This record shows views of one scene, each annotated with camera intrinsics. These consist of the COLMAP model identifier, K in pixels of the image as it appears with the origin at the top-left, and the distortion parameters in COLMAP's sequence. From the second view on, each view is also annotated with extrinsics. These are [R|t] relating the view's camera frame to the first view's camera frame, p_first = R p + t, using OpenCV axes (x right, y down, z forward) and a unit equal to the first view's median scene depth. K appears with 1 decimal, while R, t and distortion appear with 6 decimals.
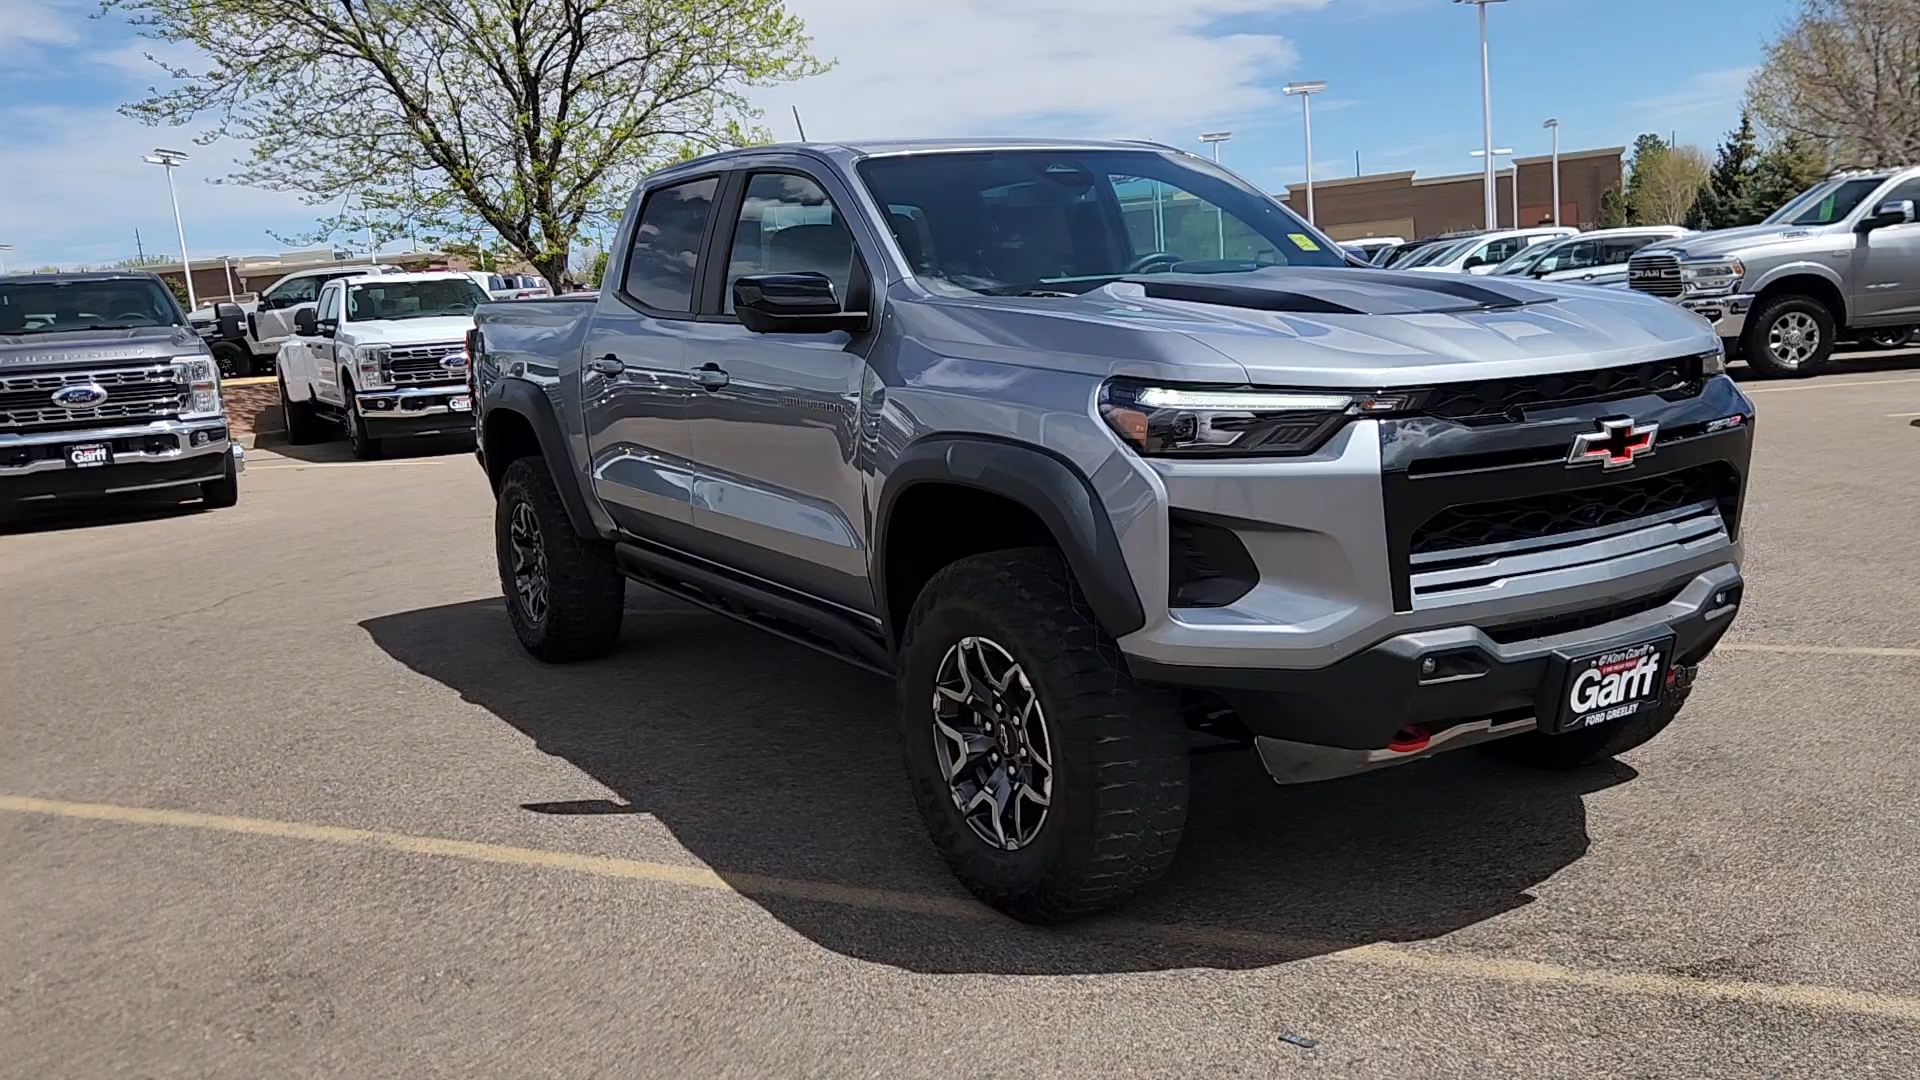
lens RADIAL K [[1628.8, 0, 945.0], [0, 1628.8, 538.3], [0, 0, 1]] dist [0.032219, -0.013270]
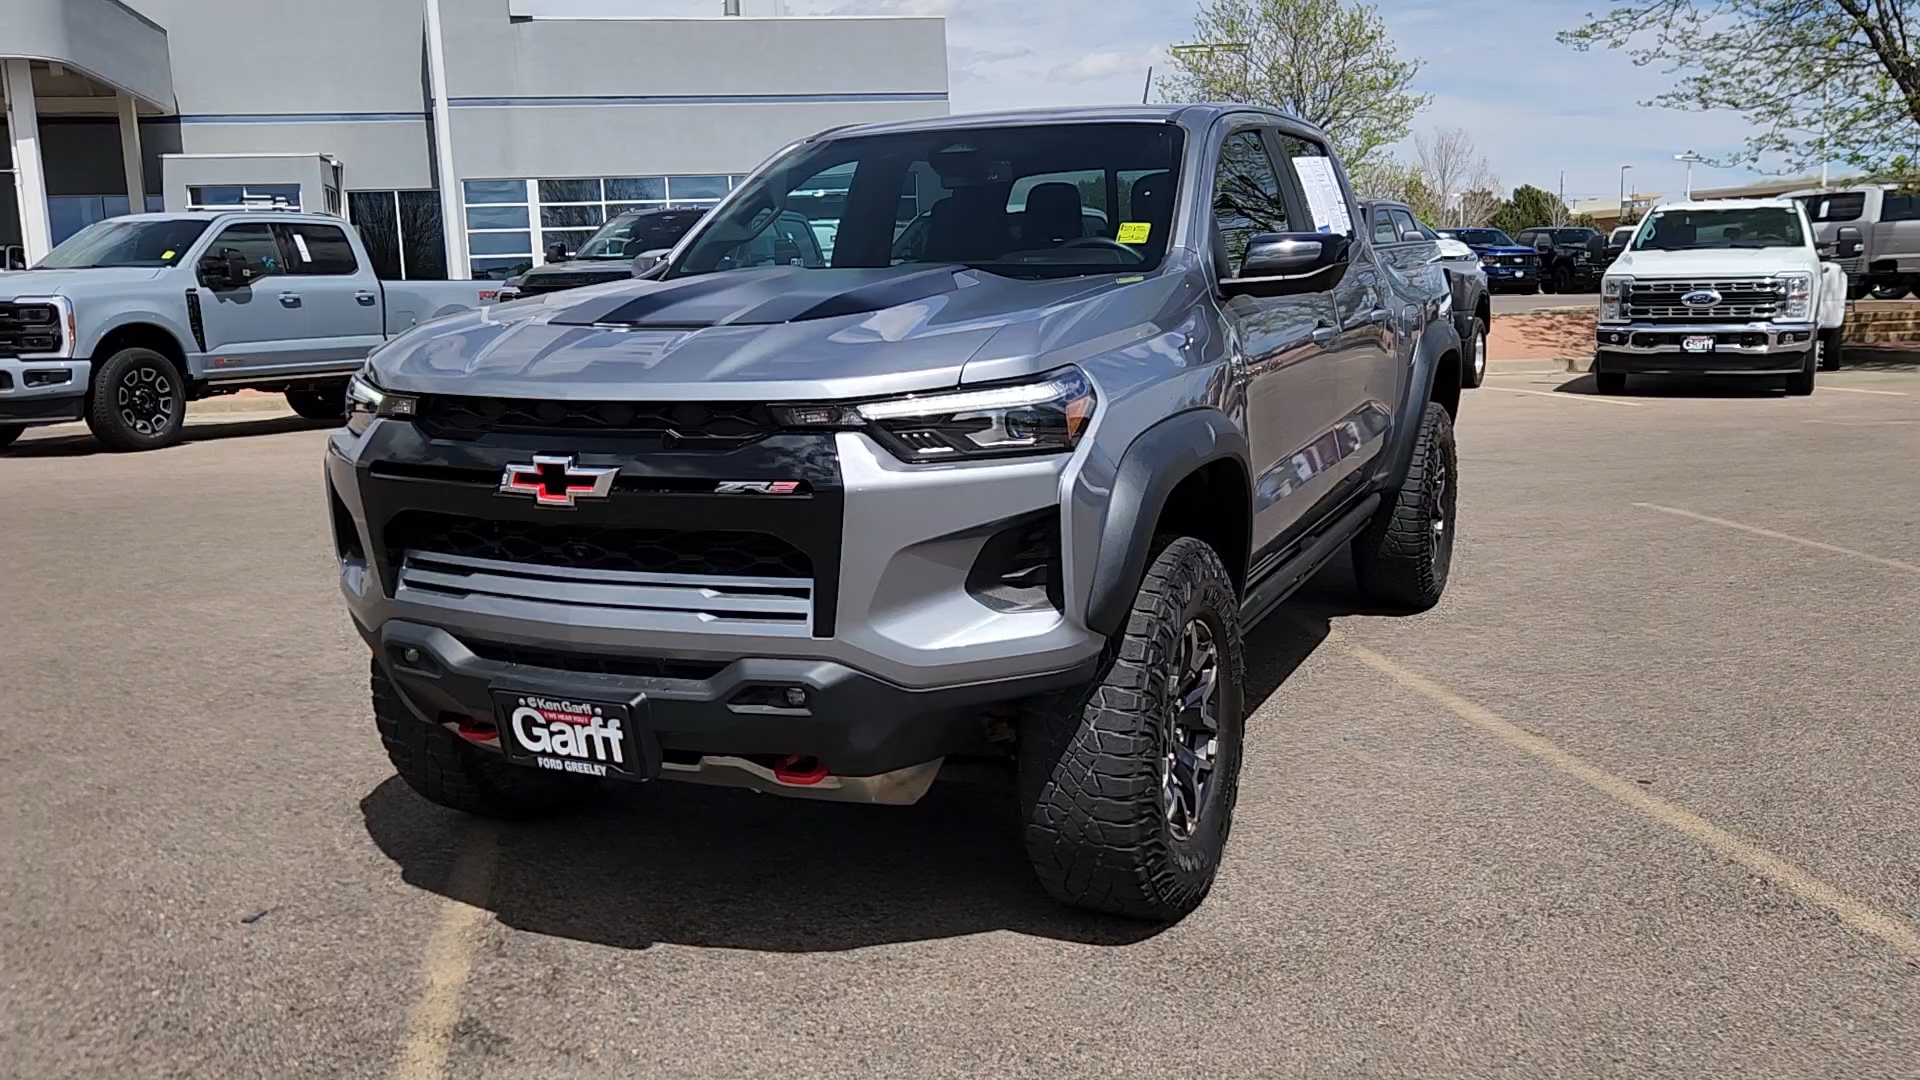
lens RADIAL K [[1628.8, 0, 944.0], [0, 1628.8, 545.6], [0, 0, 1]] dist [0.032219, -0.013270]
pose [[0.553227, 0.189008, -0.811305, 0.894539], [-0.141132, 0.981107, 0.132329, -0.121709], [0.820988, 0.041293, 0.569450, 0.449131]]
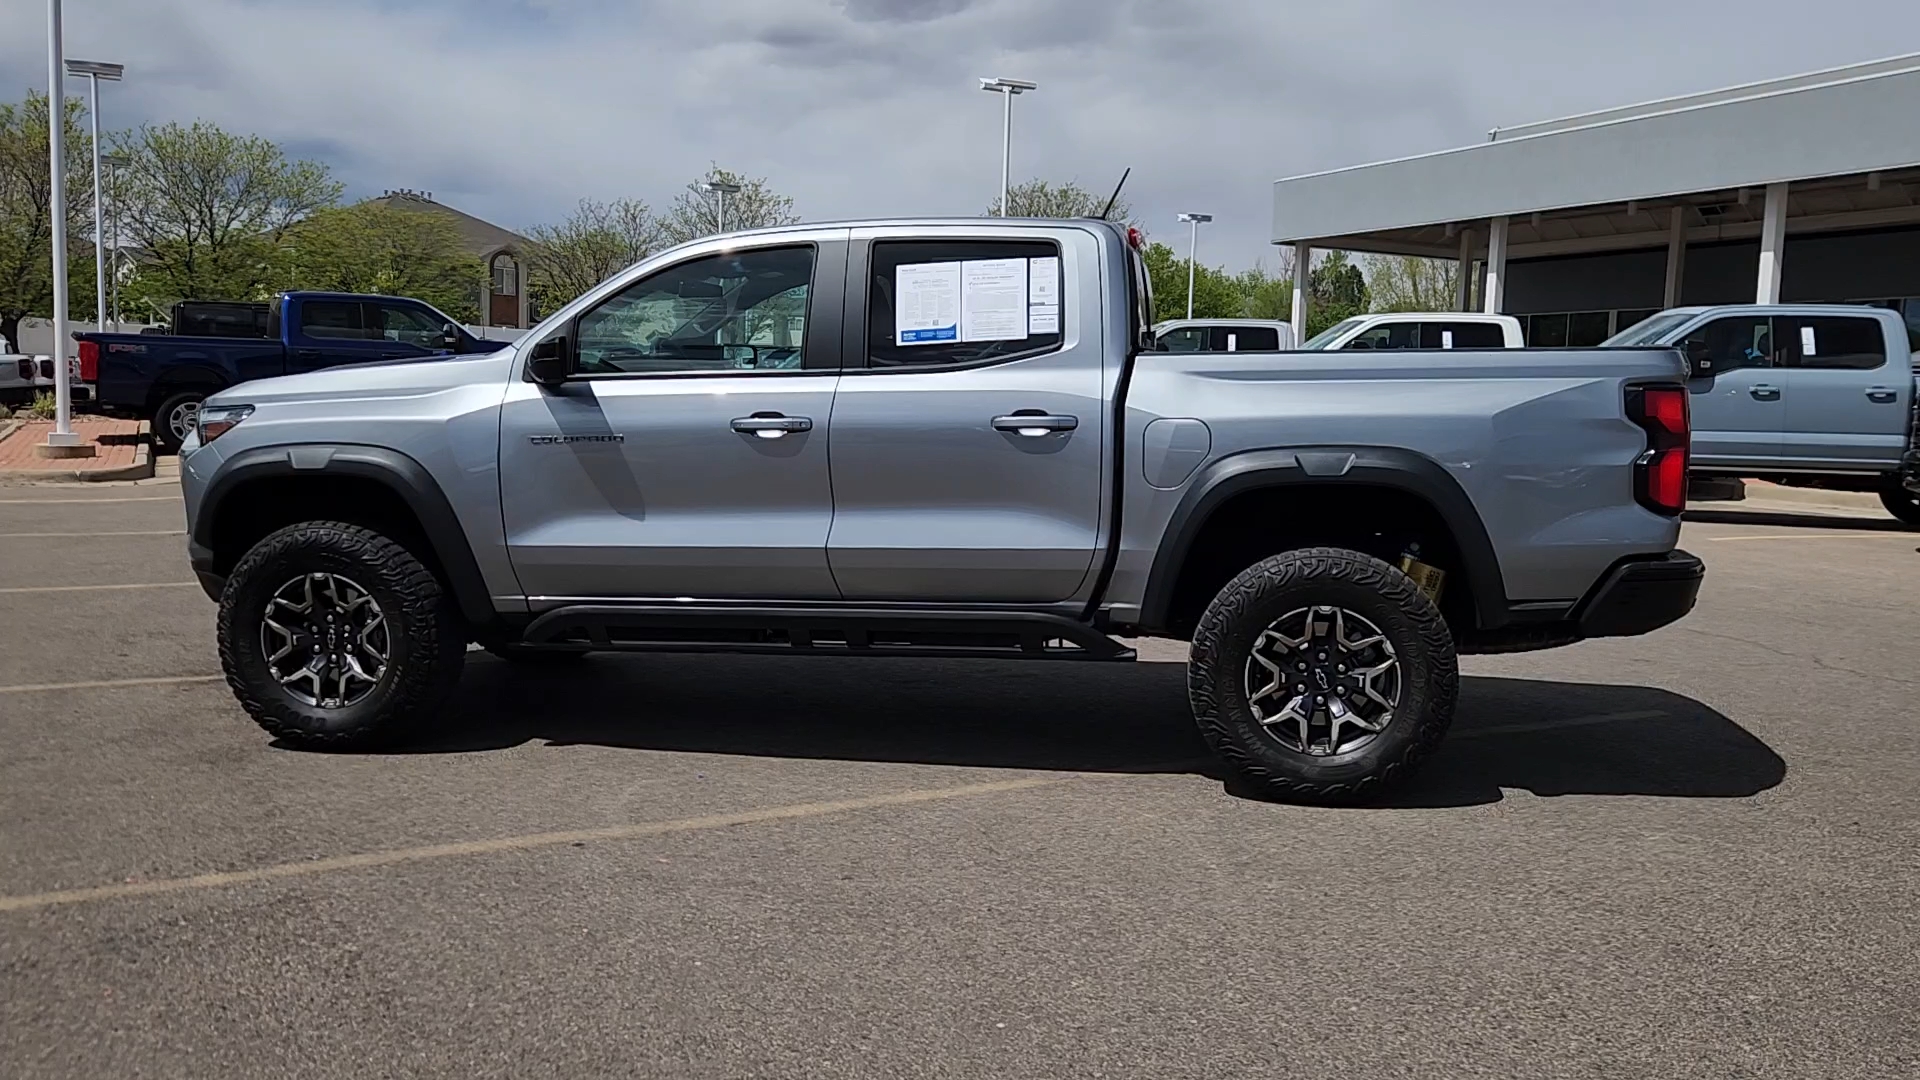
lens RADIAL K [[1628.8, 0, 951.4], [0, 1628.8, 540.9], [0, 0, 1]] dist [0.032219, -0.013270]
pose [[-0.652112, 0.133505, -0.746275, 0.953734], [-0.089830, 0.963831, 0.250920, -0.368234], [0.752782, 0.230666, -0.616533, 2.032380]]
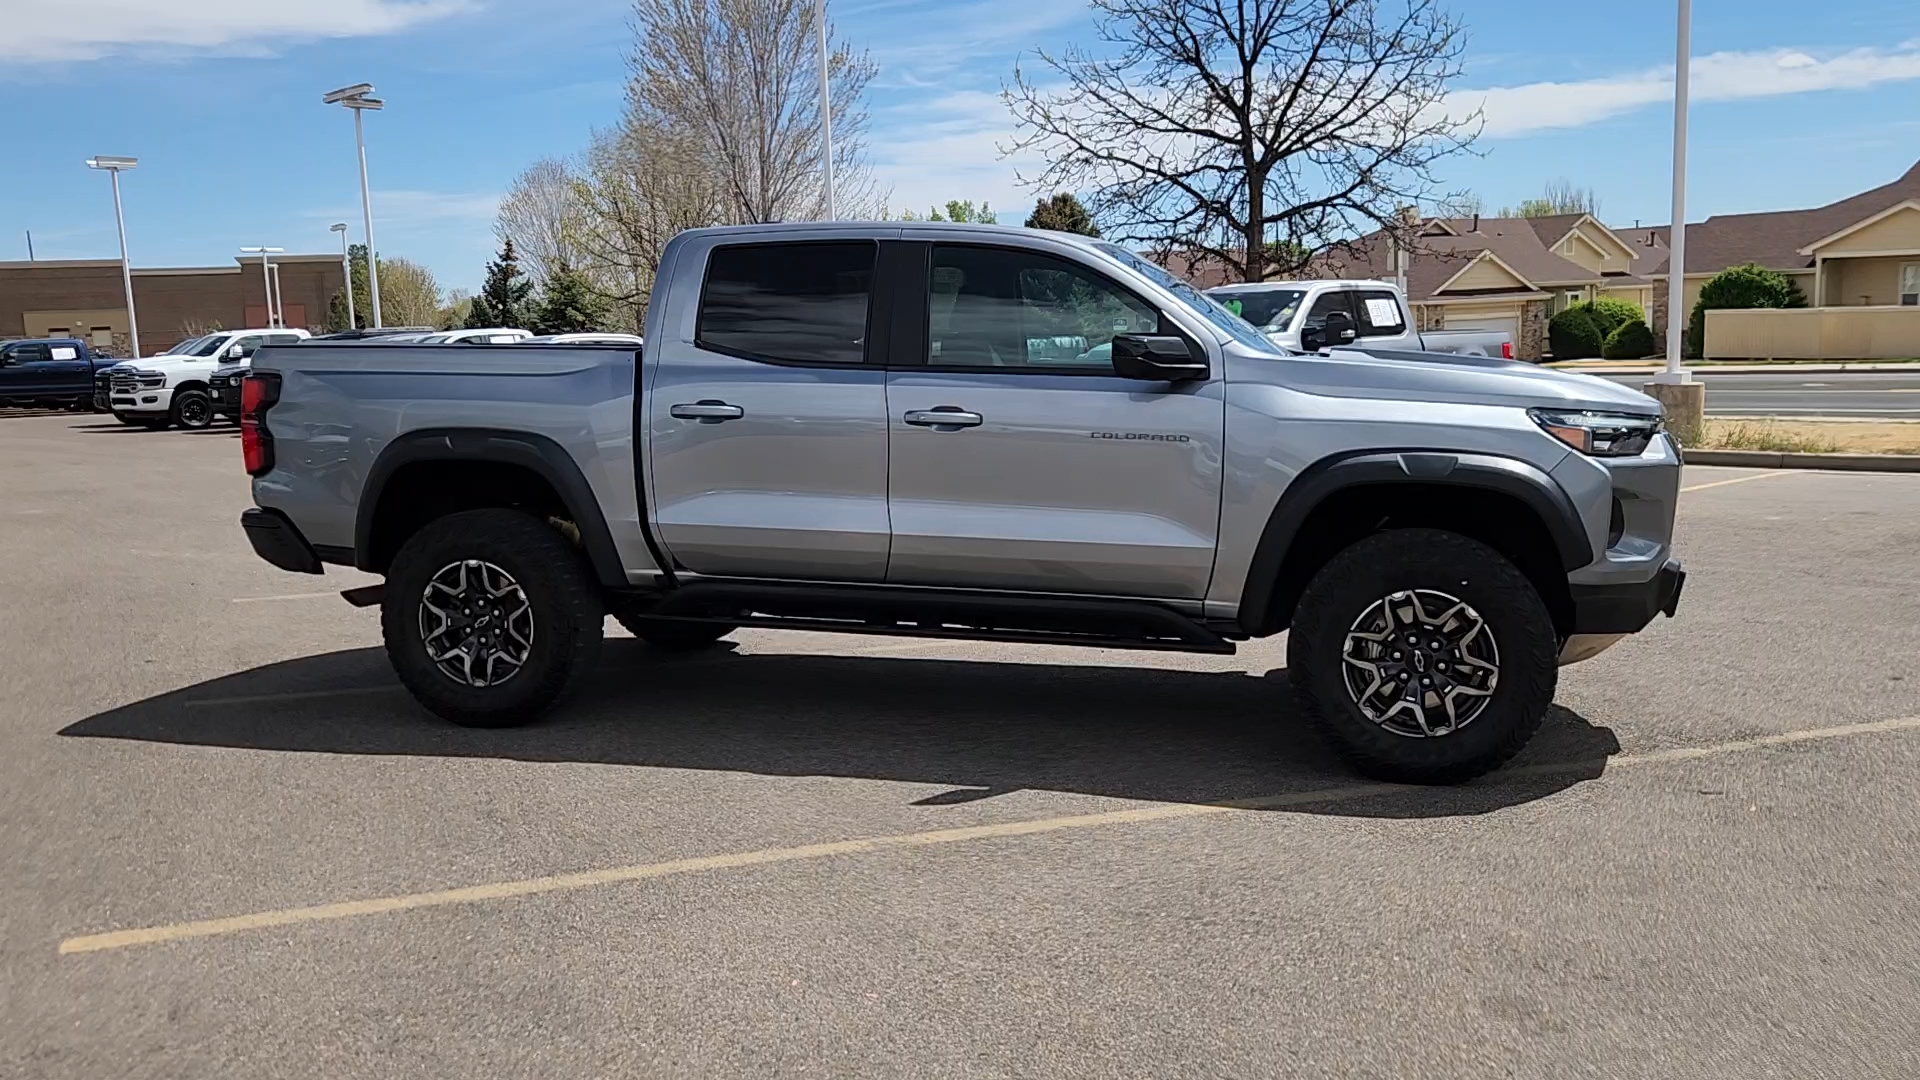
lens RADIAL K [[1628.8, 0, 944.4], [0, 1628.8, 539.2], [0, 0, 1]] dist [0.032219, -0.013270]
pose [[0.725372, -0.034082, 0.687513, -0.962211], [0.075980, 0.996635, -0.030757, 0.021879], [-0.684151, 0.074548, 0.725520, 0.178311]]
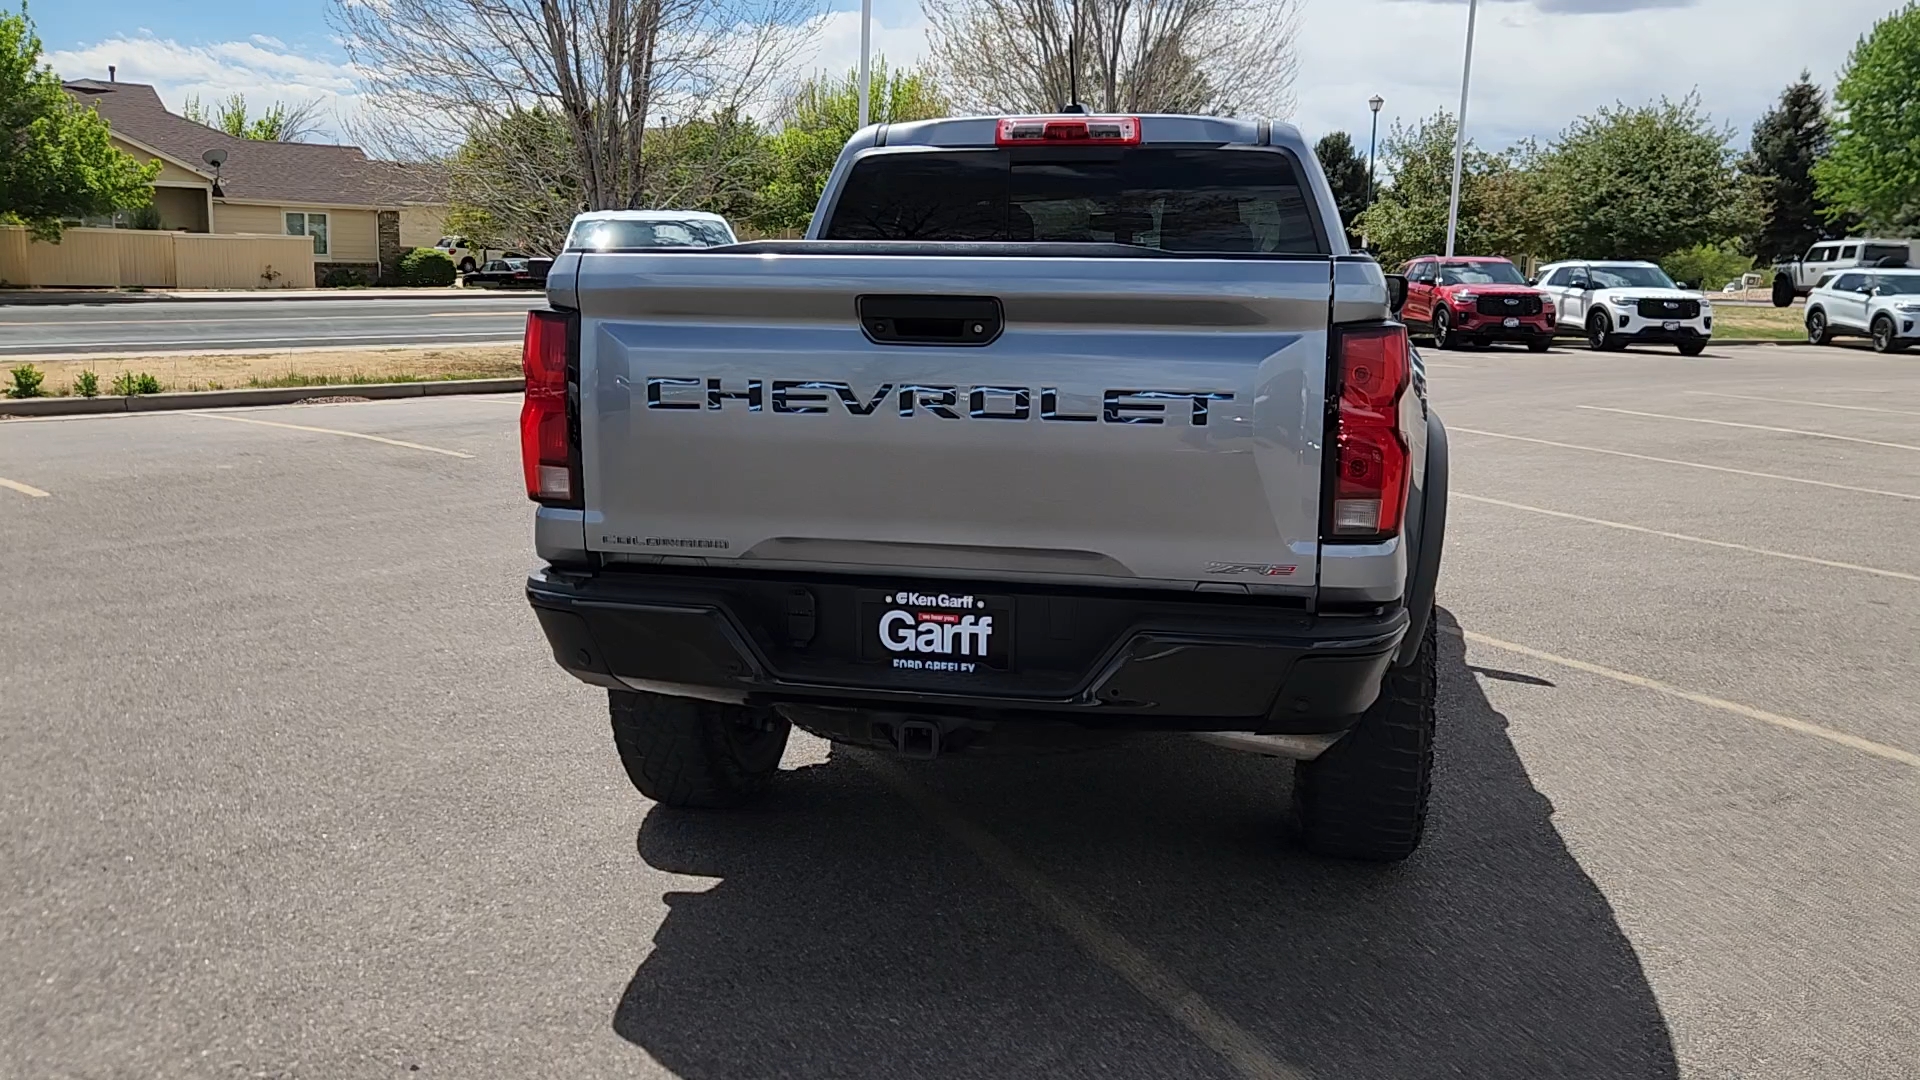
lens RADIAL K [[1628.8, 0, 949.5], [0, 1628.8, 553.4], [0, 0, 1]] dist [0.032219, -0.013270]
pose [[-0.730421, -0.061914, 0.680186, -0.747718], [0.133839, 0.963600, 0.231436, -0.279005], [-0.669756, 0.260081, -0.695547, 2.103050]]
